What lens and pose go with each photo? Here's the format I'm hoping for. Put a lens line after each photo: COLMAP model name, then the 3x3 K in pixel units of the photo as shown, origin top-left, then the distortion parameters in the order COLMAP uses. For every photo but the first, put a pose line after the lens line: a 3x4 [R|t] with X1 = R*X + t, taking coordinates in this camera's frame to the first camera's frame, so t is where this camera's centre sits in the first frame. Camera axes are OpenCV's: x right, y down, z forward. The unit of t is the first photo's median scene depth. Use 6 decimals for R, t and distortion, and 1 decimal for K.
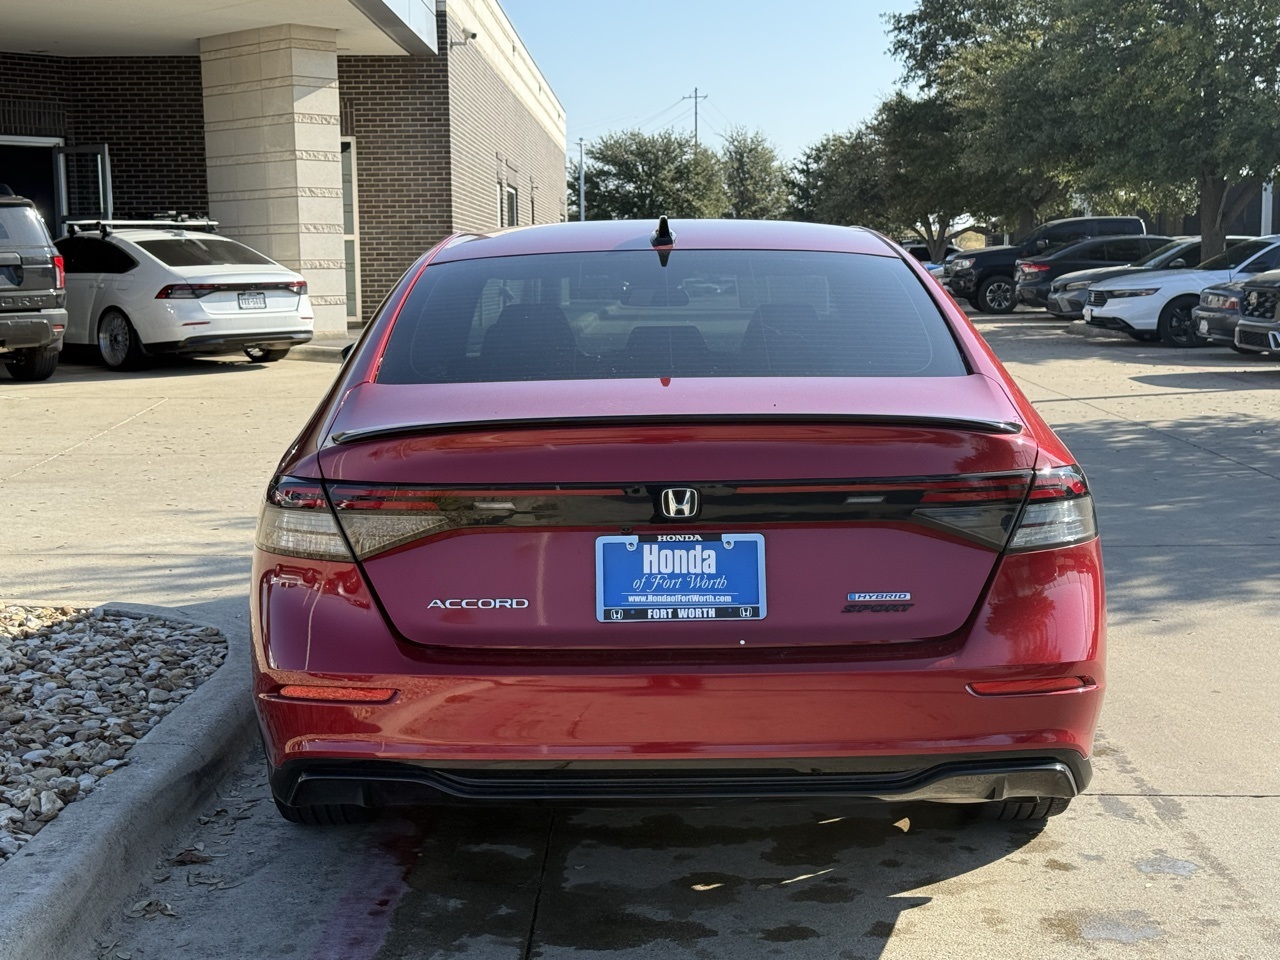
lens RADIAL K [[1787.1, 0, 633.0], [0, 1787.1, 466.5], [0, 0, 1]] dist [0.138979, -0.165813]
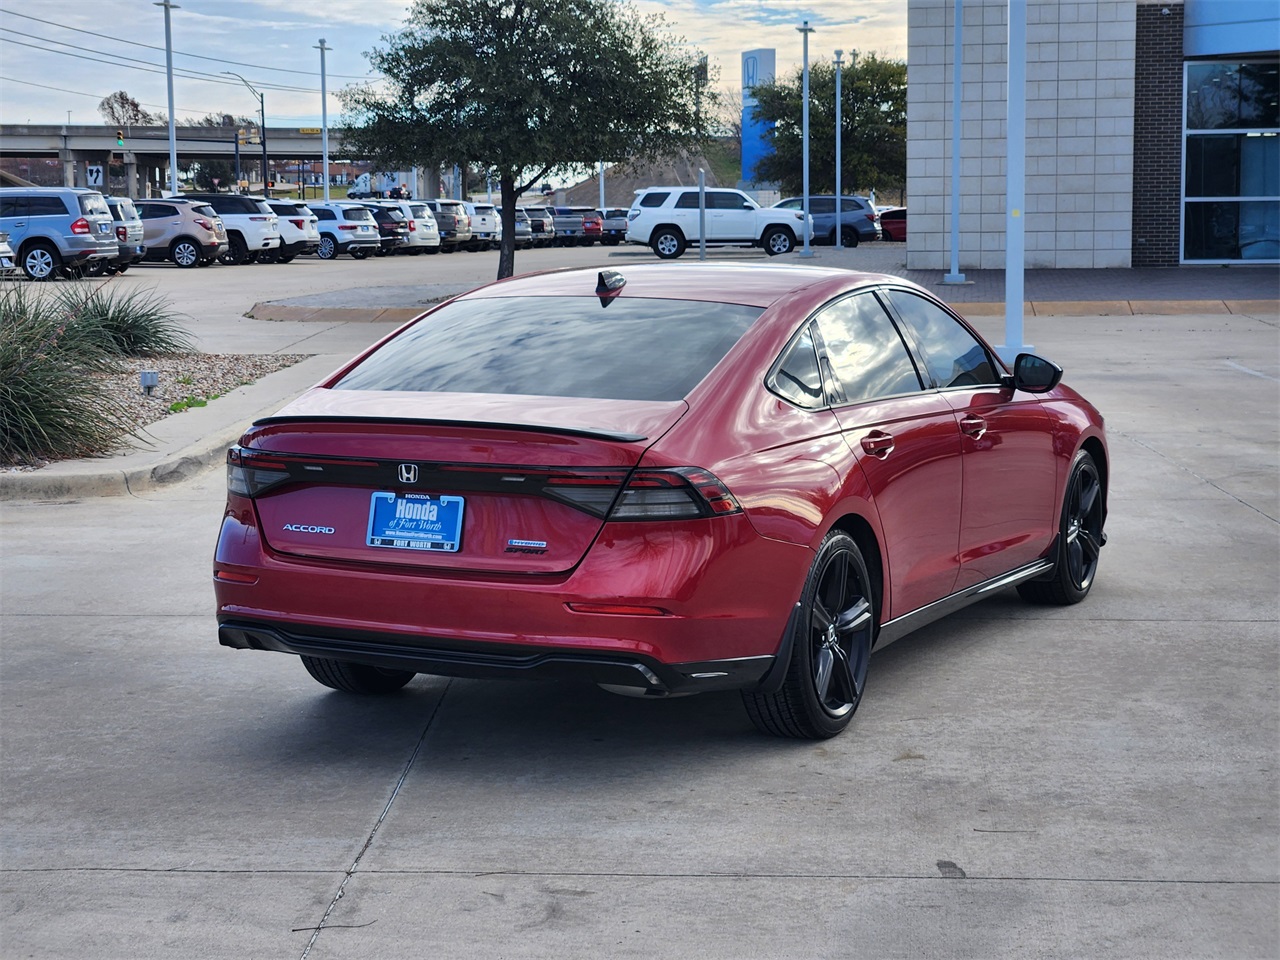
lens RADIAL K [[2356.7, 0, 640.0], [0, 2356.7, 480.0], [0, 0, 1]] dist [-0.319616, -0.035698]
pose [[0.900691, 0.062838, -0.429893, 0.162143], [-0.059402, 0.998004, 0.021423, -0.004502], [0.430381, 0.006241, 0.902626, -0.115728]]
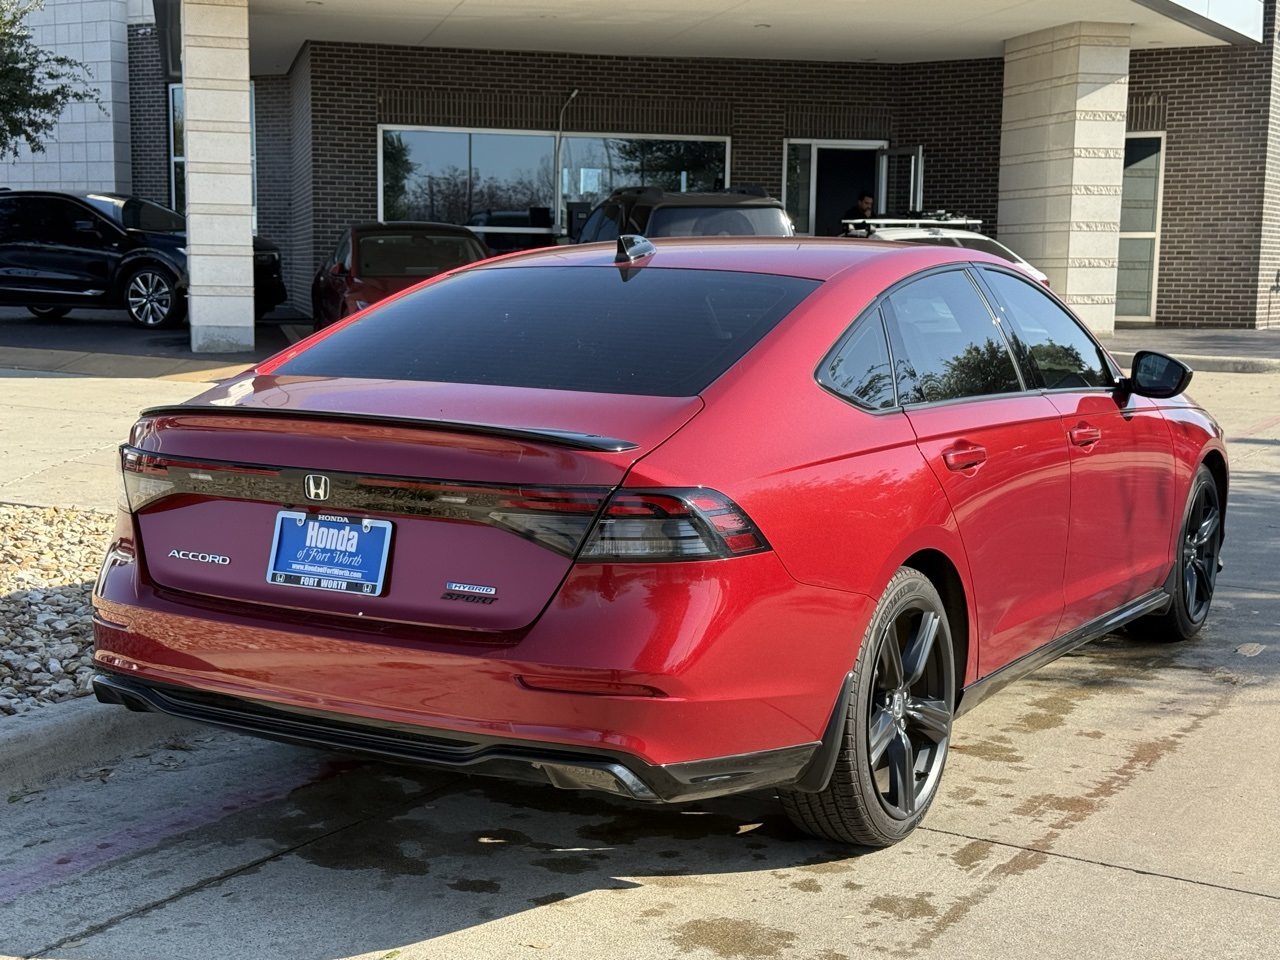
lens RADIAL K [[1782.9, 0, 640.0], [0, 1782.9, 480.0], [0, 0, 1]] dist [0.200799, -0.505606]
pose [[0.864098, 0.084210, -0.496229, 0.115288], [-0.078545, 0.996387, 0.032313, -0.005700], [0.497157, 0.011055, 0.867590, 0.013492]]
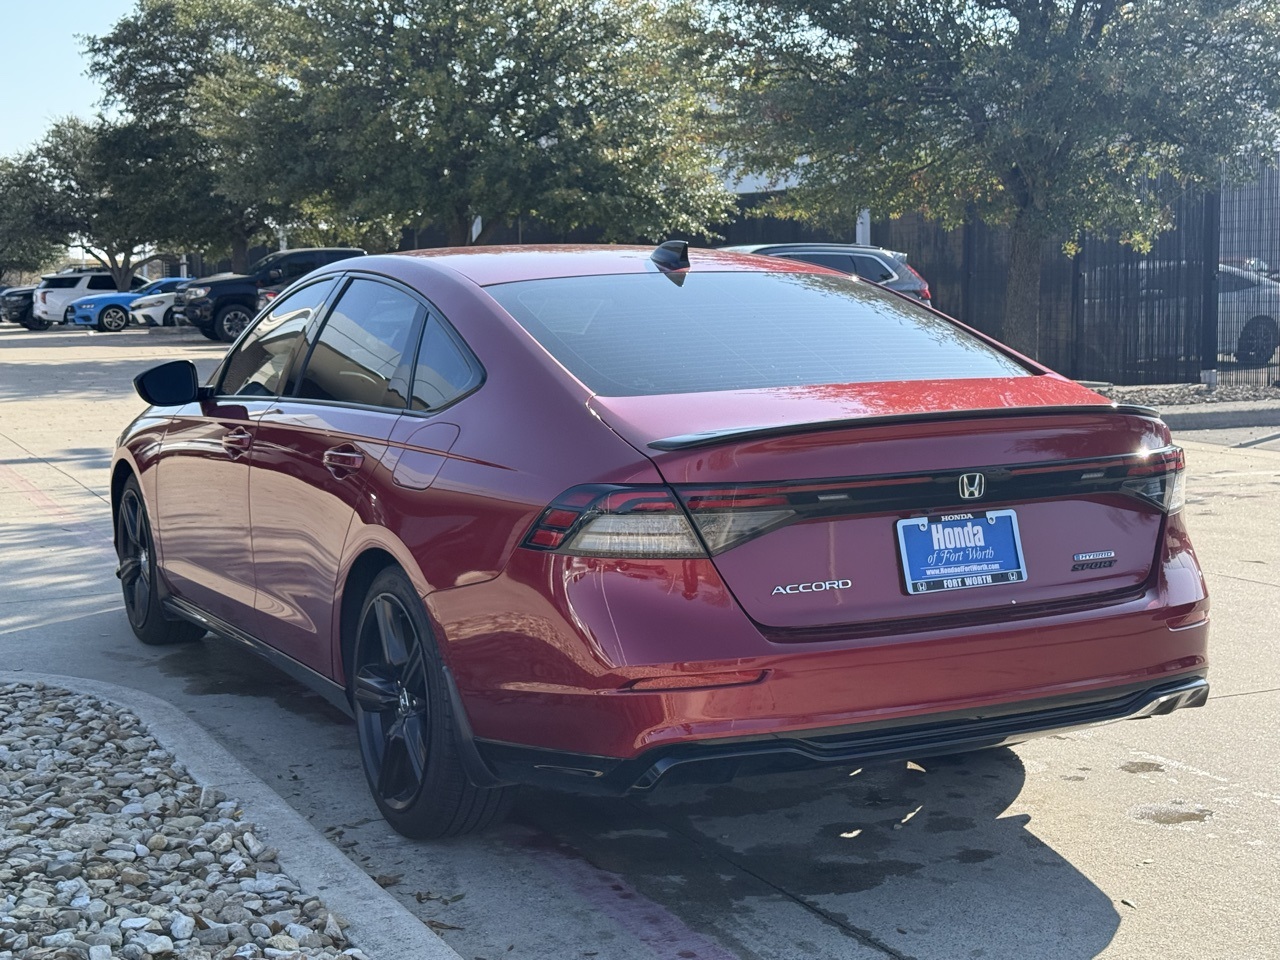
lens RADIAL K [[1782.9, 0, 640.0], [0, 1782.9, 480.0], [0, 0, 1]] dist [0.200799, -0.505606]
pose [[0.888347, -0.050936, 0.456339, -0.102225], [0.055205, 0.998467, 0.003981, -0.000003], [-0.455843, 0.021656, 0.889797, 0.008985]]
